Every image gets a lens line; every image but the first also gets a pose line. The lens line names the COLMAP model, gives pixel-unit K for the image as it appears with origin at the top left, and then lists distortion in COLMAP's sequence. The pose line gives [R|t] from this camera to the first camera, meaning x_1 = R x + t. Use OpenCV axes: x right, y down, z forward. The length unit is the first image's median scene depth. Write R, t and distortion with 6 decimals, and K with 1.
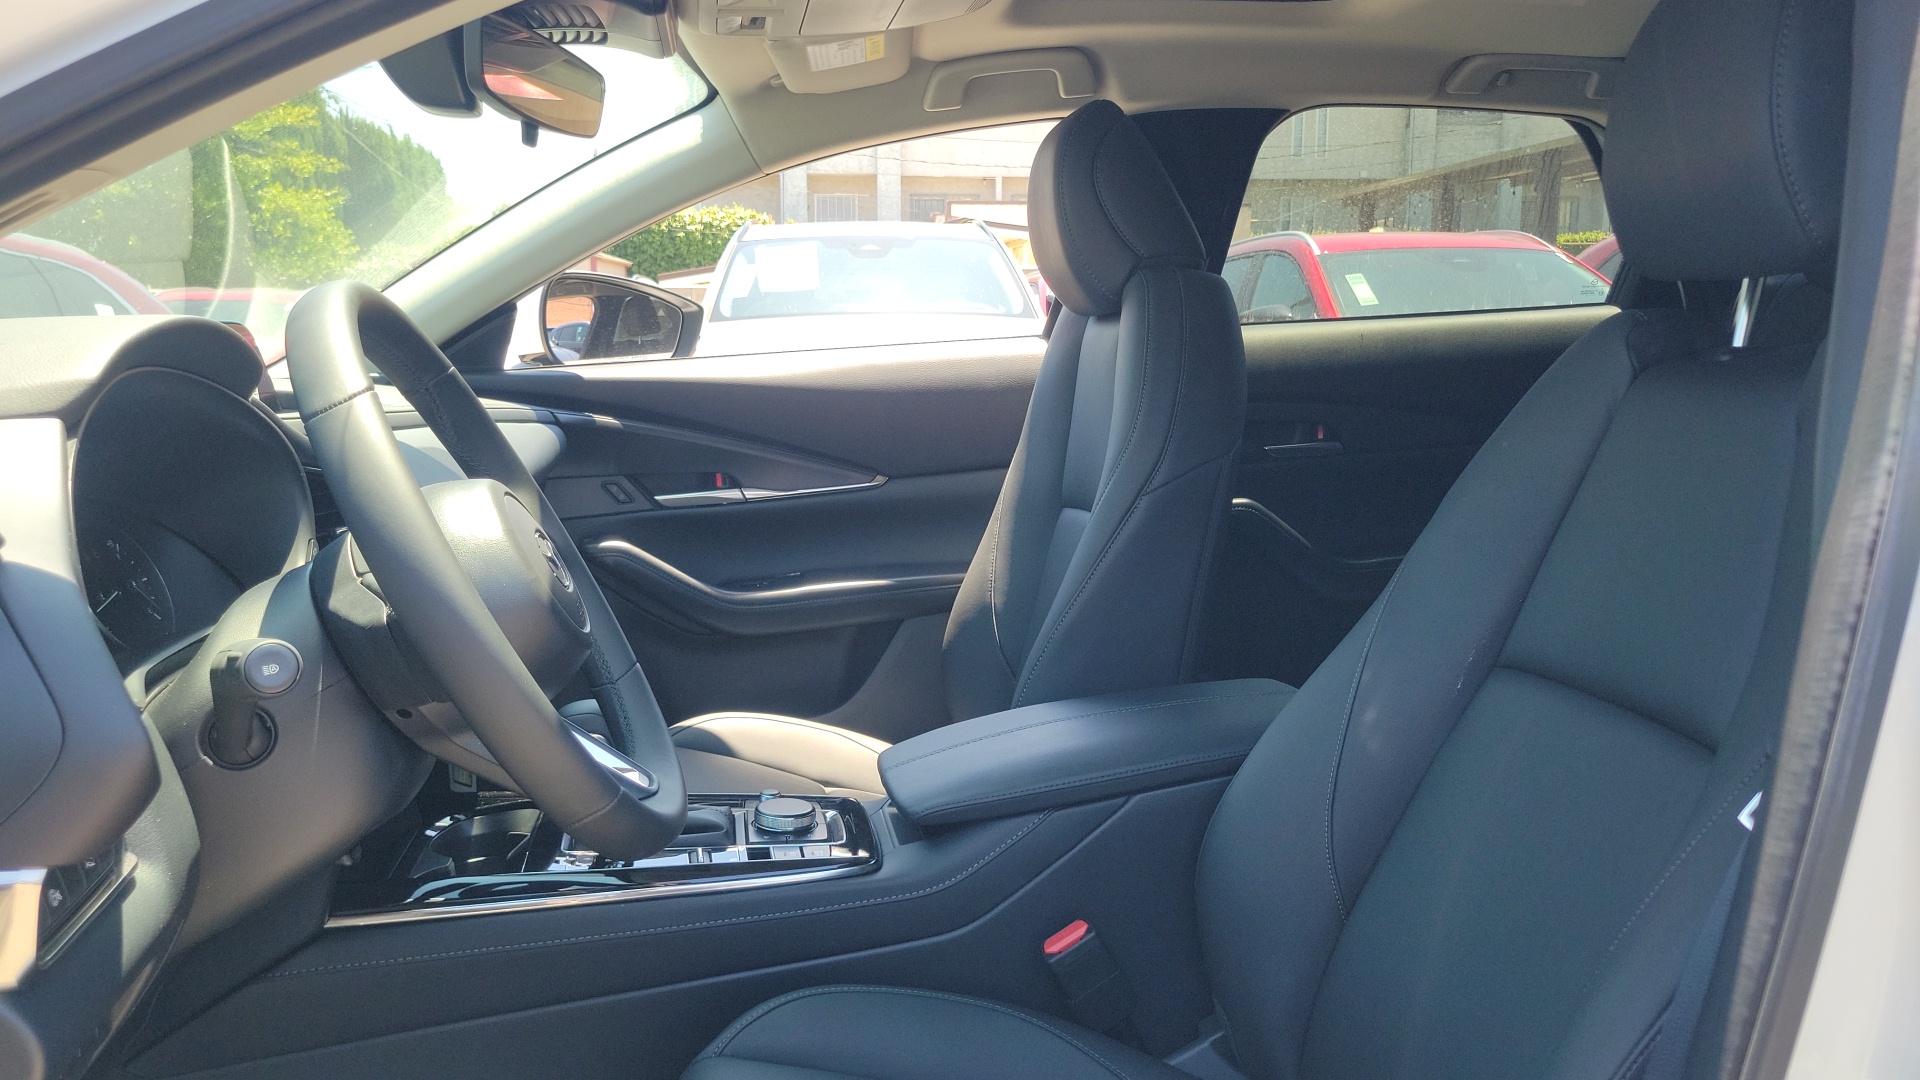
lens RADIAL K [[1456.2, 0, 969.2], [0, 1456.2, 495.3], [0, 0, 1]] dist [0.003135, -0.001534]
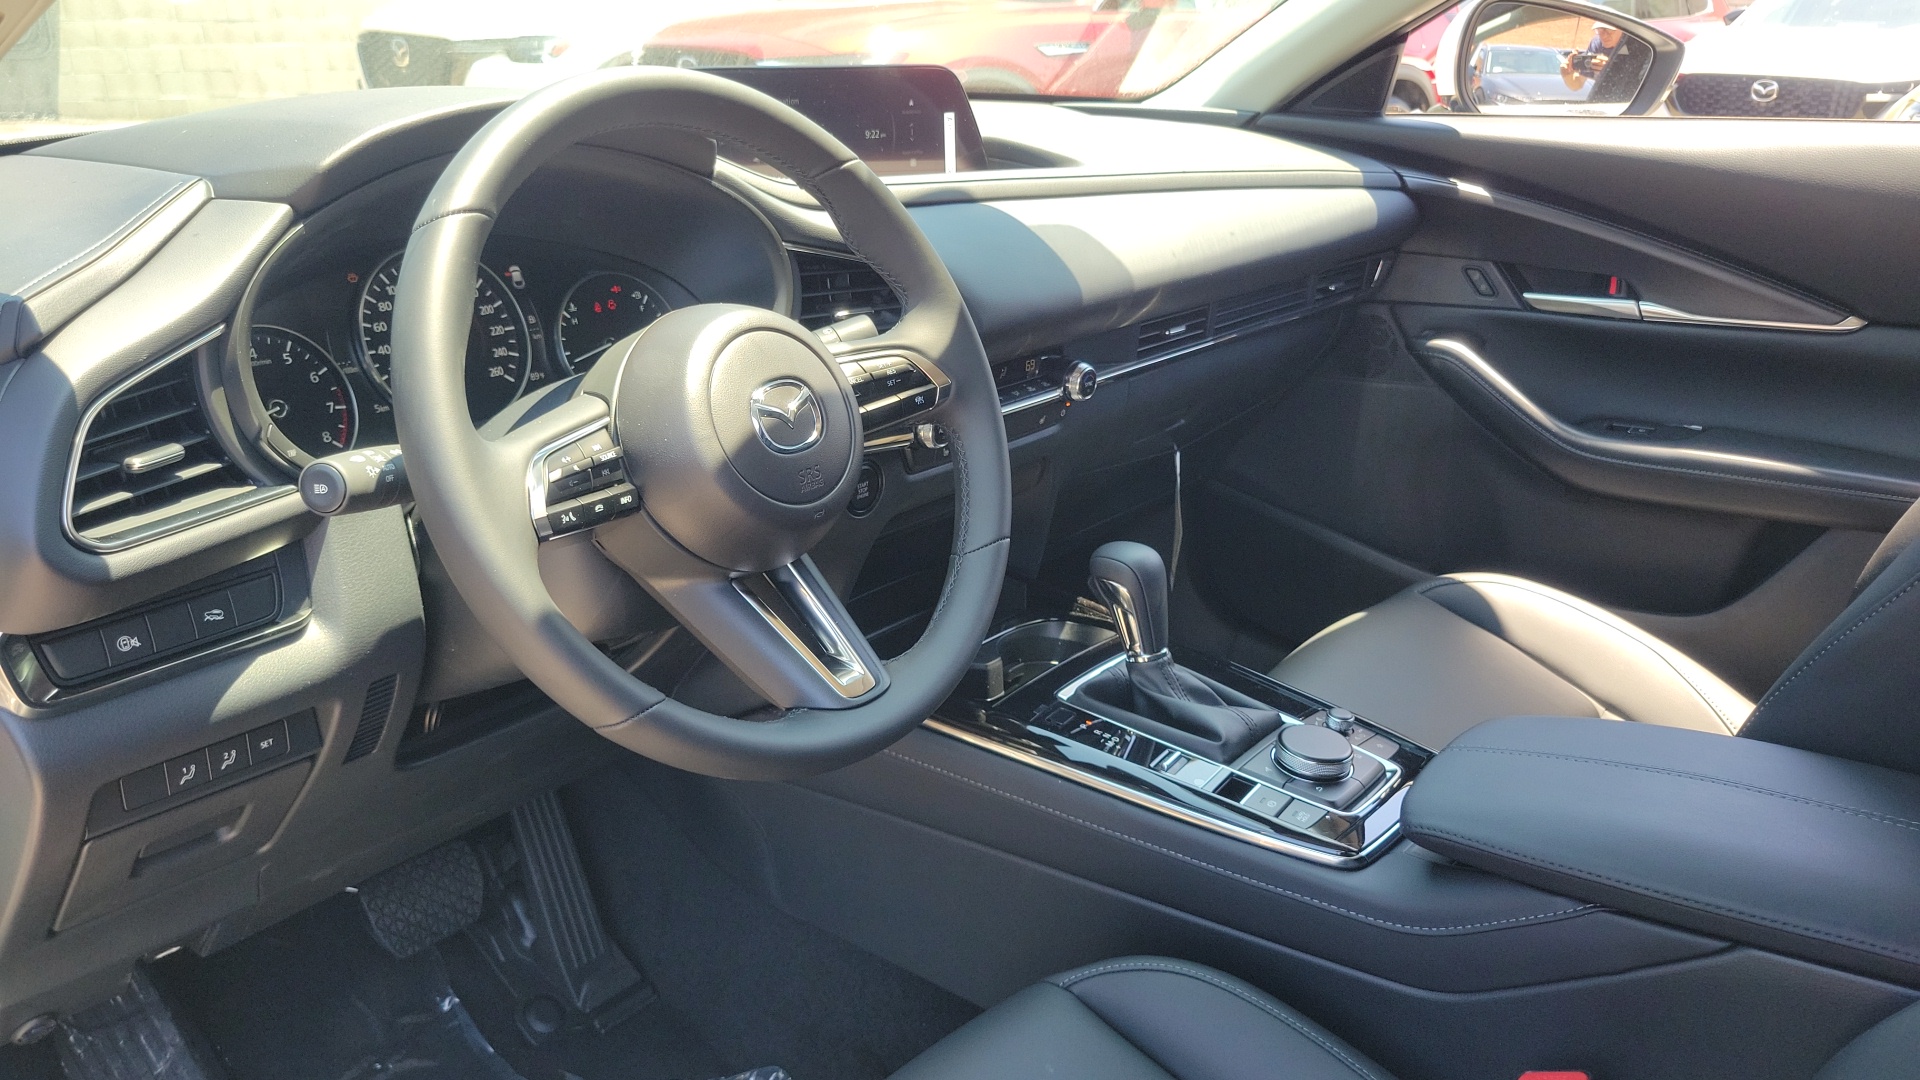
lens RADIAL K [[1478.3, 0, 955.0], [0, 1478.3, 524.2], [0, 0, 1]] dist [0.044757, -0.040486]
pose [[0.666688, 0.280576, -0.690510, 0.175633], [-0.119335, 0.954671, 0.272694, -0.063946], [0.735722, -0.099400, 0.669950, 0.213776]]
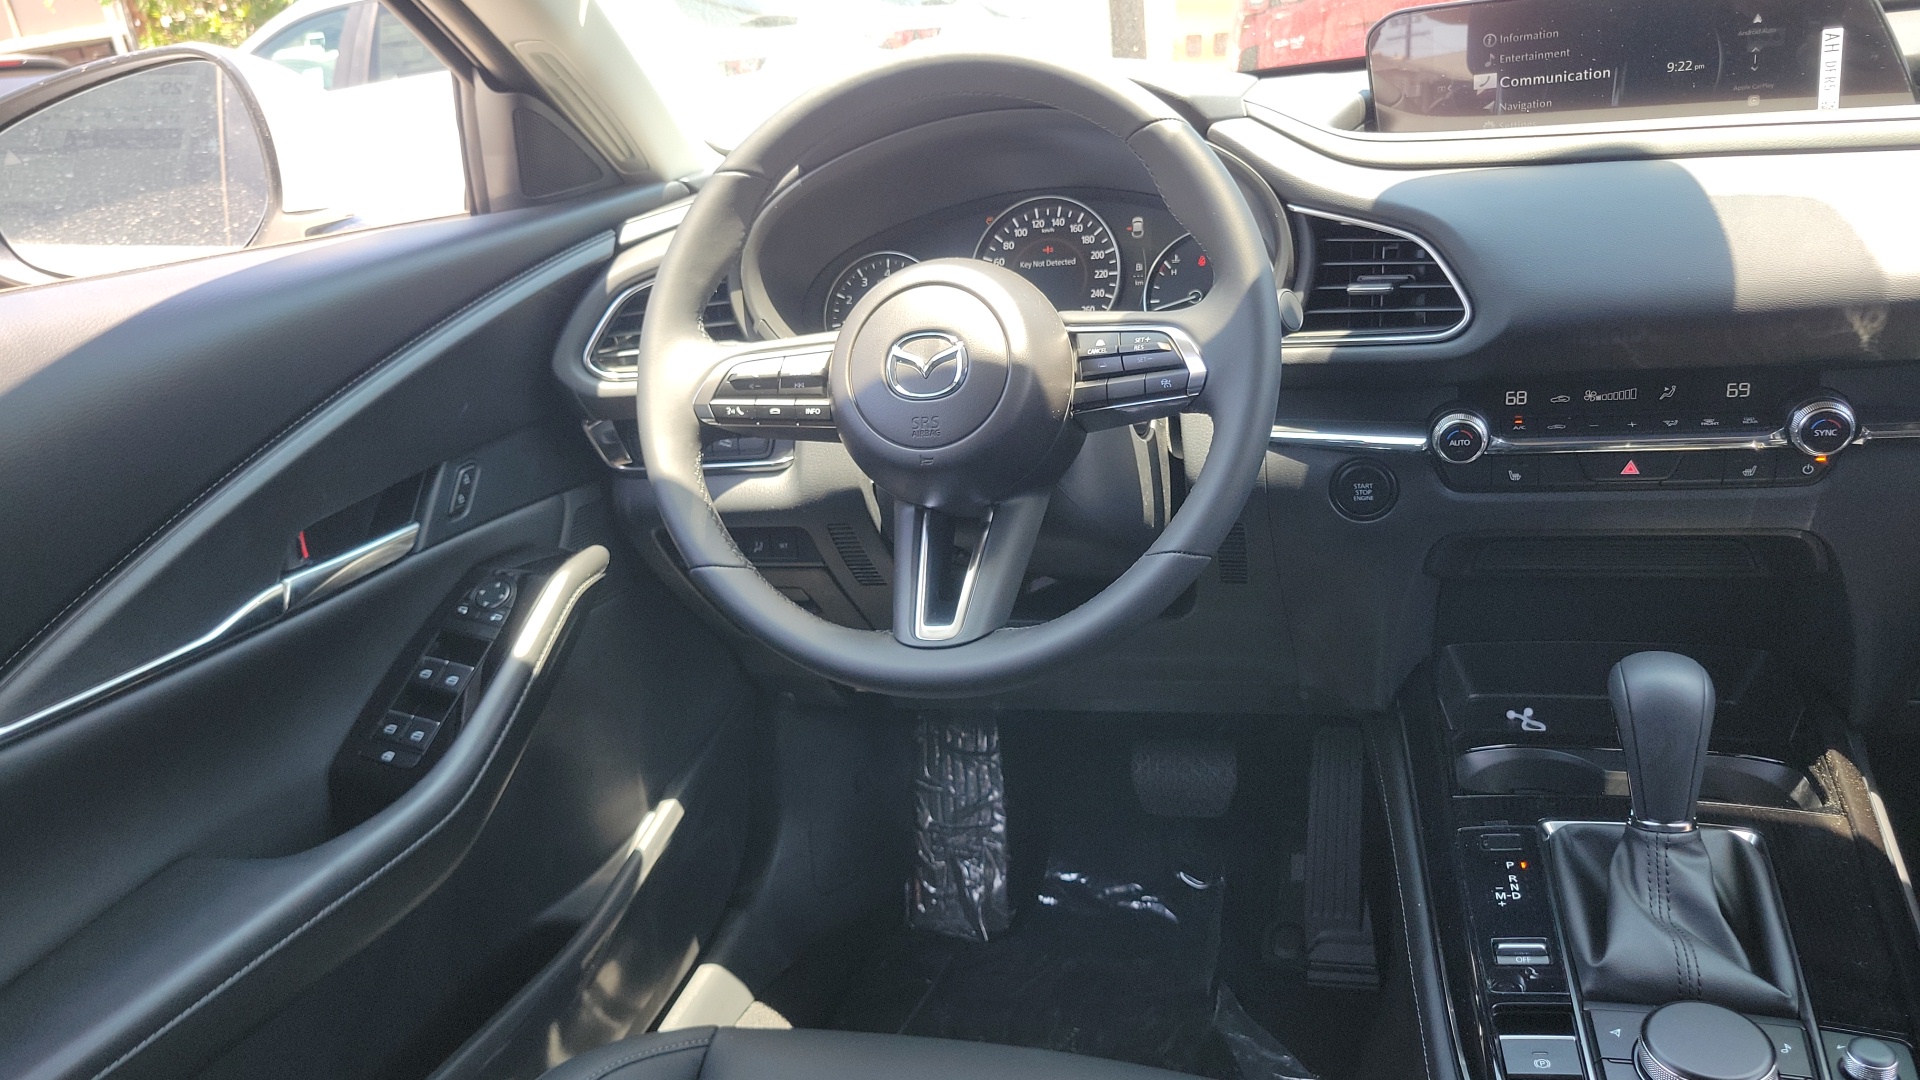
lens RADIAL K [[1478.3, 0, 955.0], [0, 1478.3, 524.2], [0, 0, 1]] dist [0.044757, -0.040486]
pose [[-0.438805, 0.349236, -0.827940, 0.178364], [0.019644, 0.924893, 0.379720, -0.065655], [0.898368, 0.150359, -0.412708, 0.235352]]
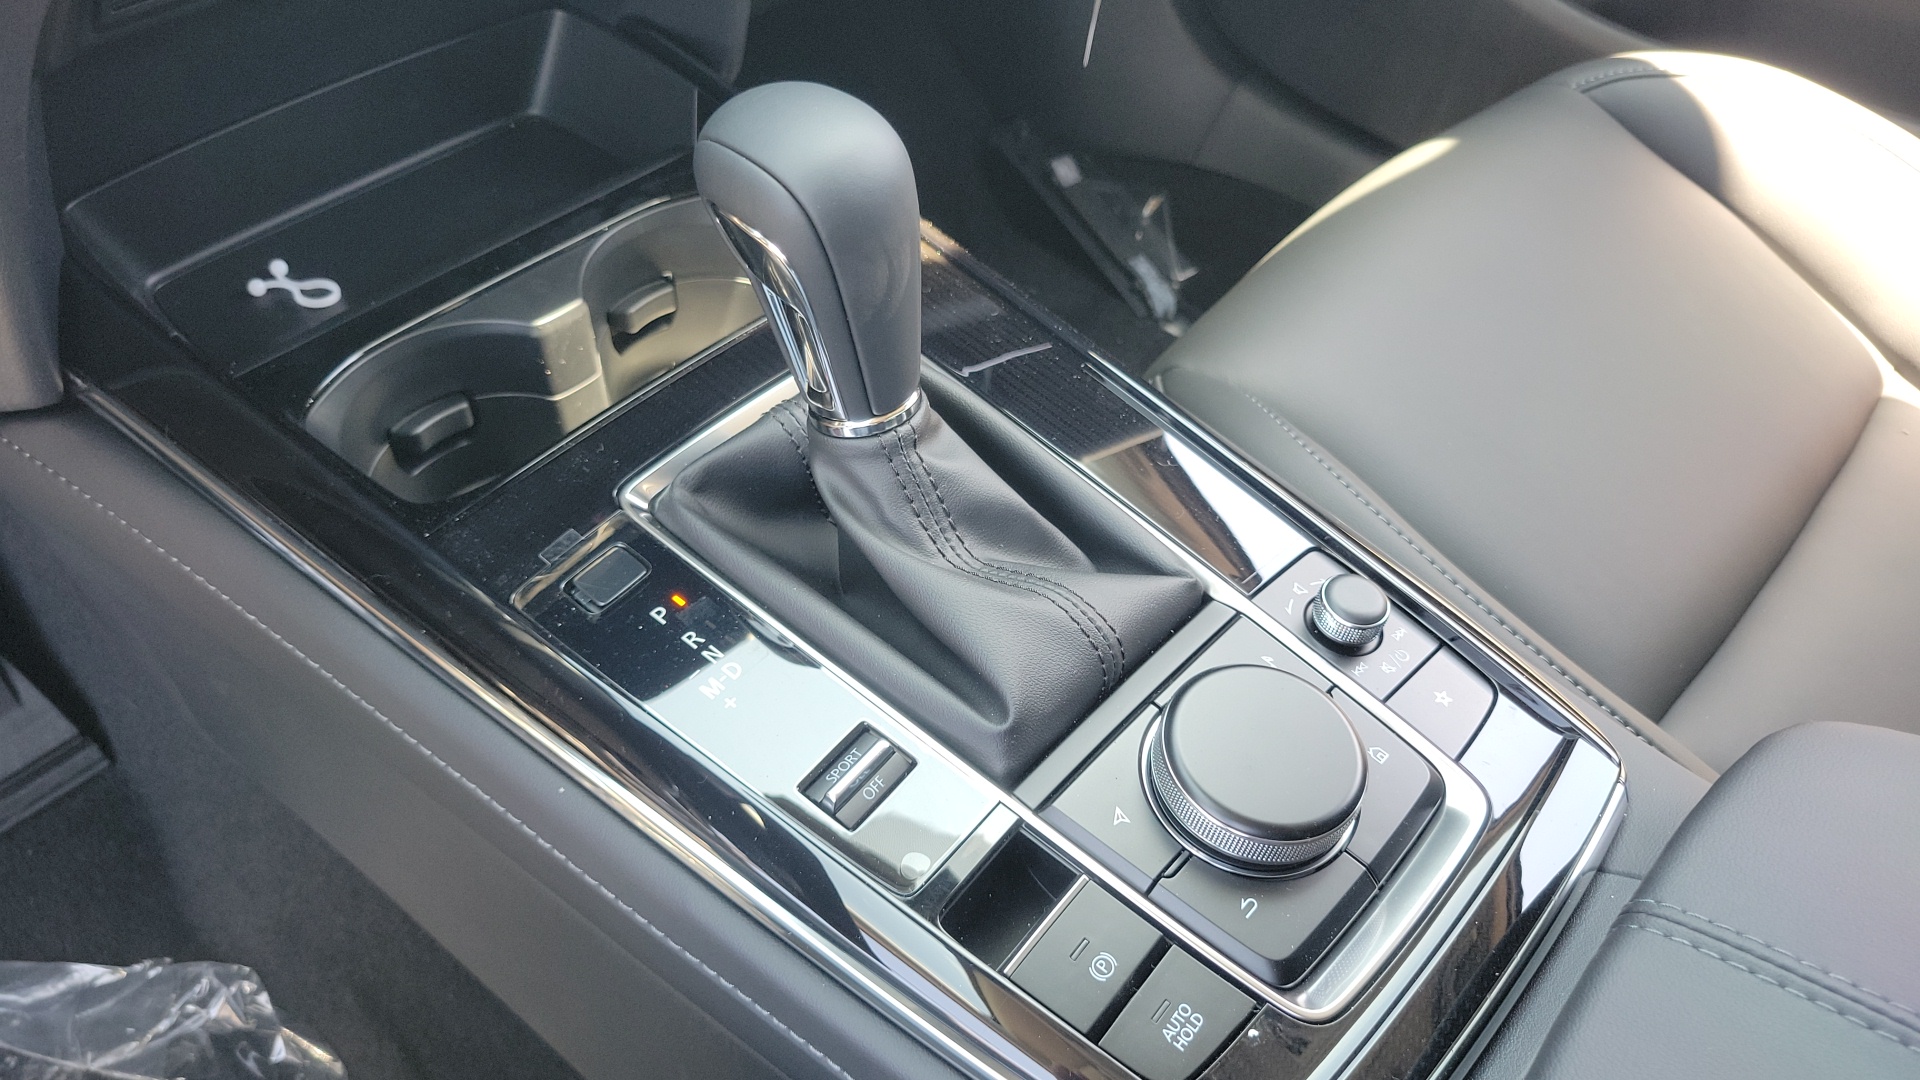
lens RADIAL K [[1456.2, 0, 969.2], [0, 1456.2, 495.3], [0, 0, 1]] dist [0.003135, -0.001534]
pose [[0.630175, 0.596494, -0.497065, 0.164753], [-0.159327, 0.725892, 0.669100, -0.060725], [0.759930, -0.342454, 0.552477, 0.230594]]
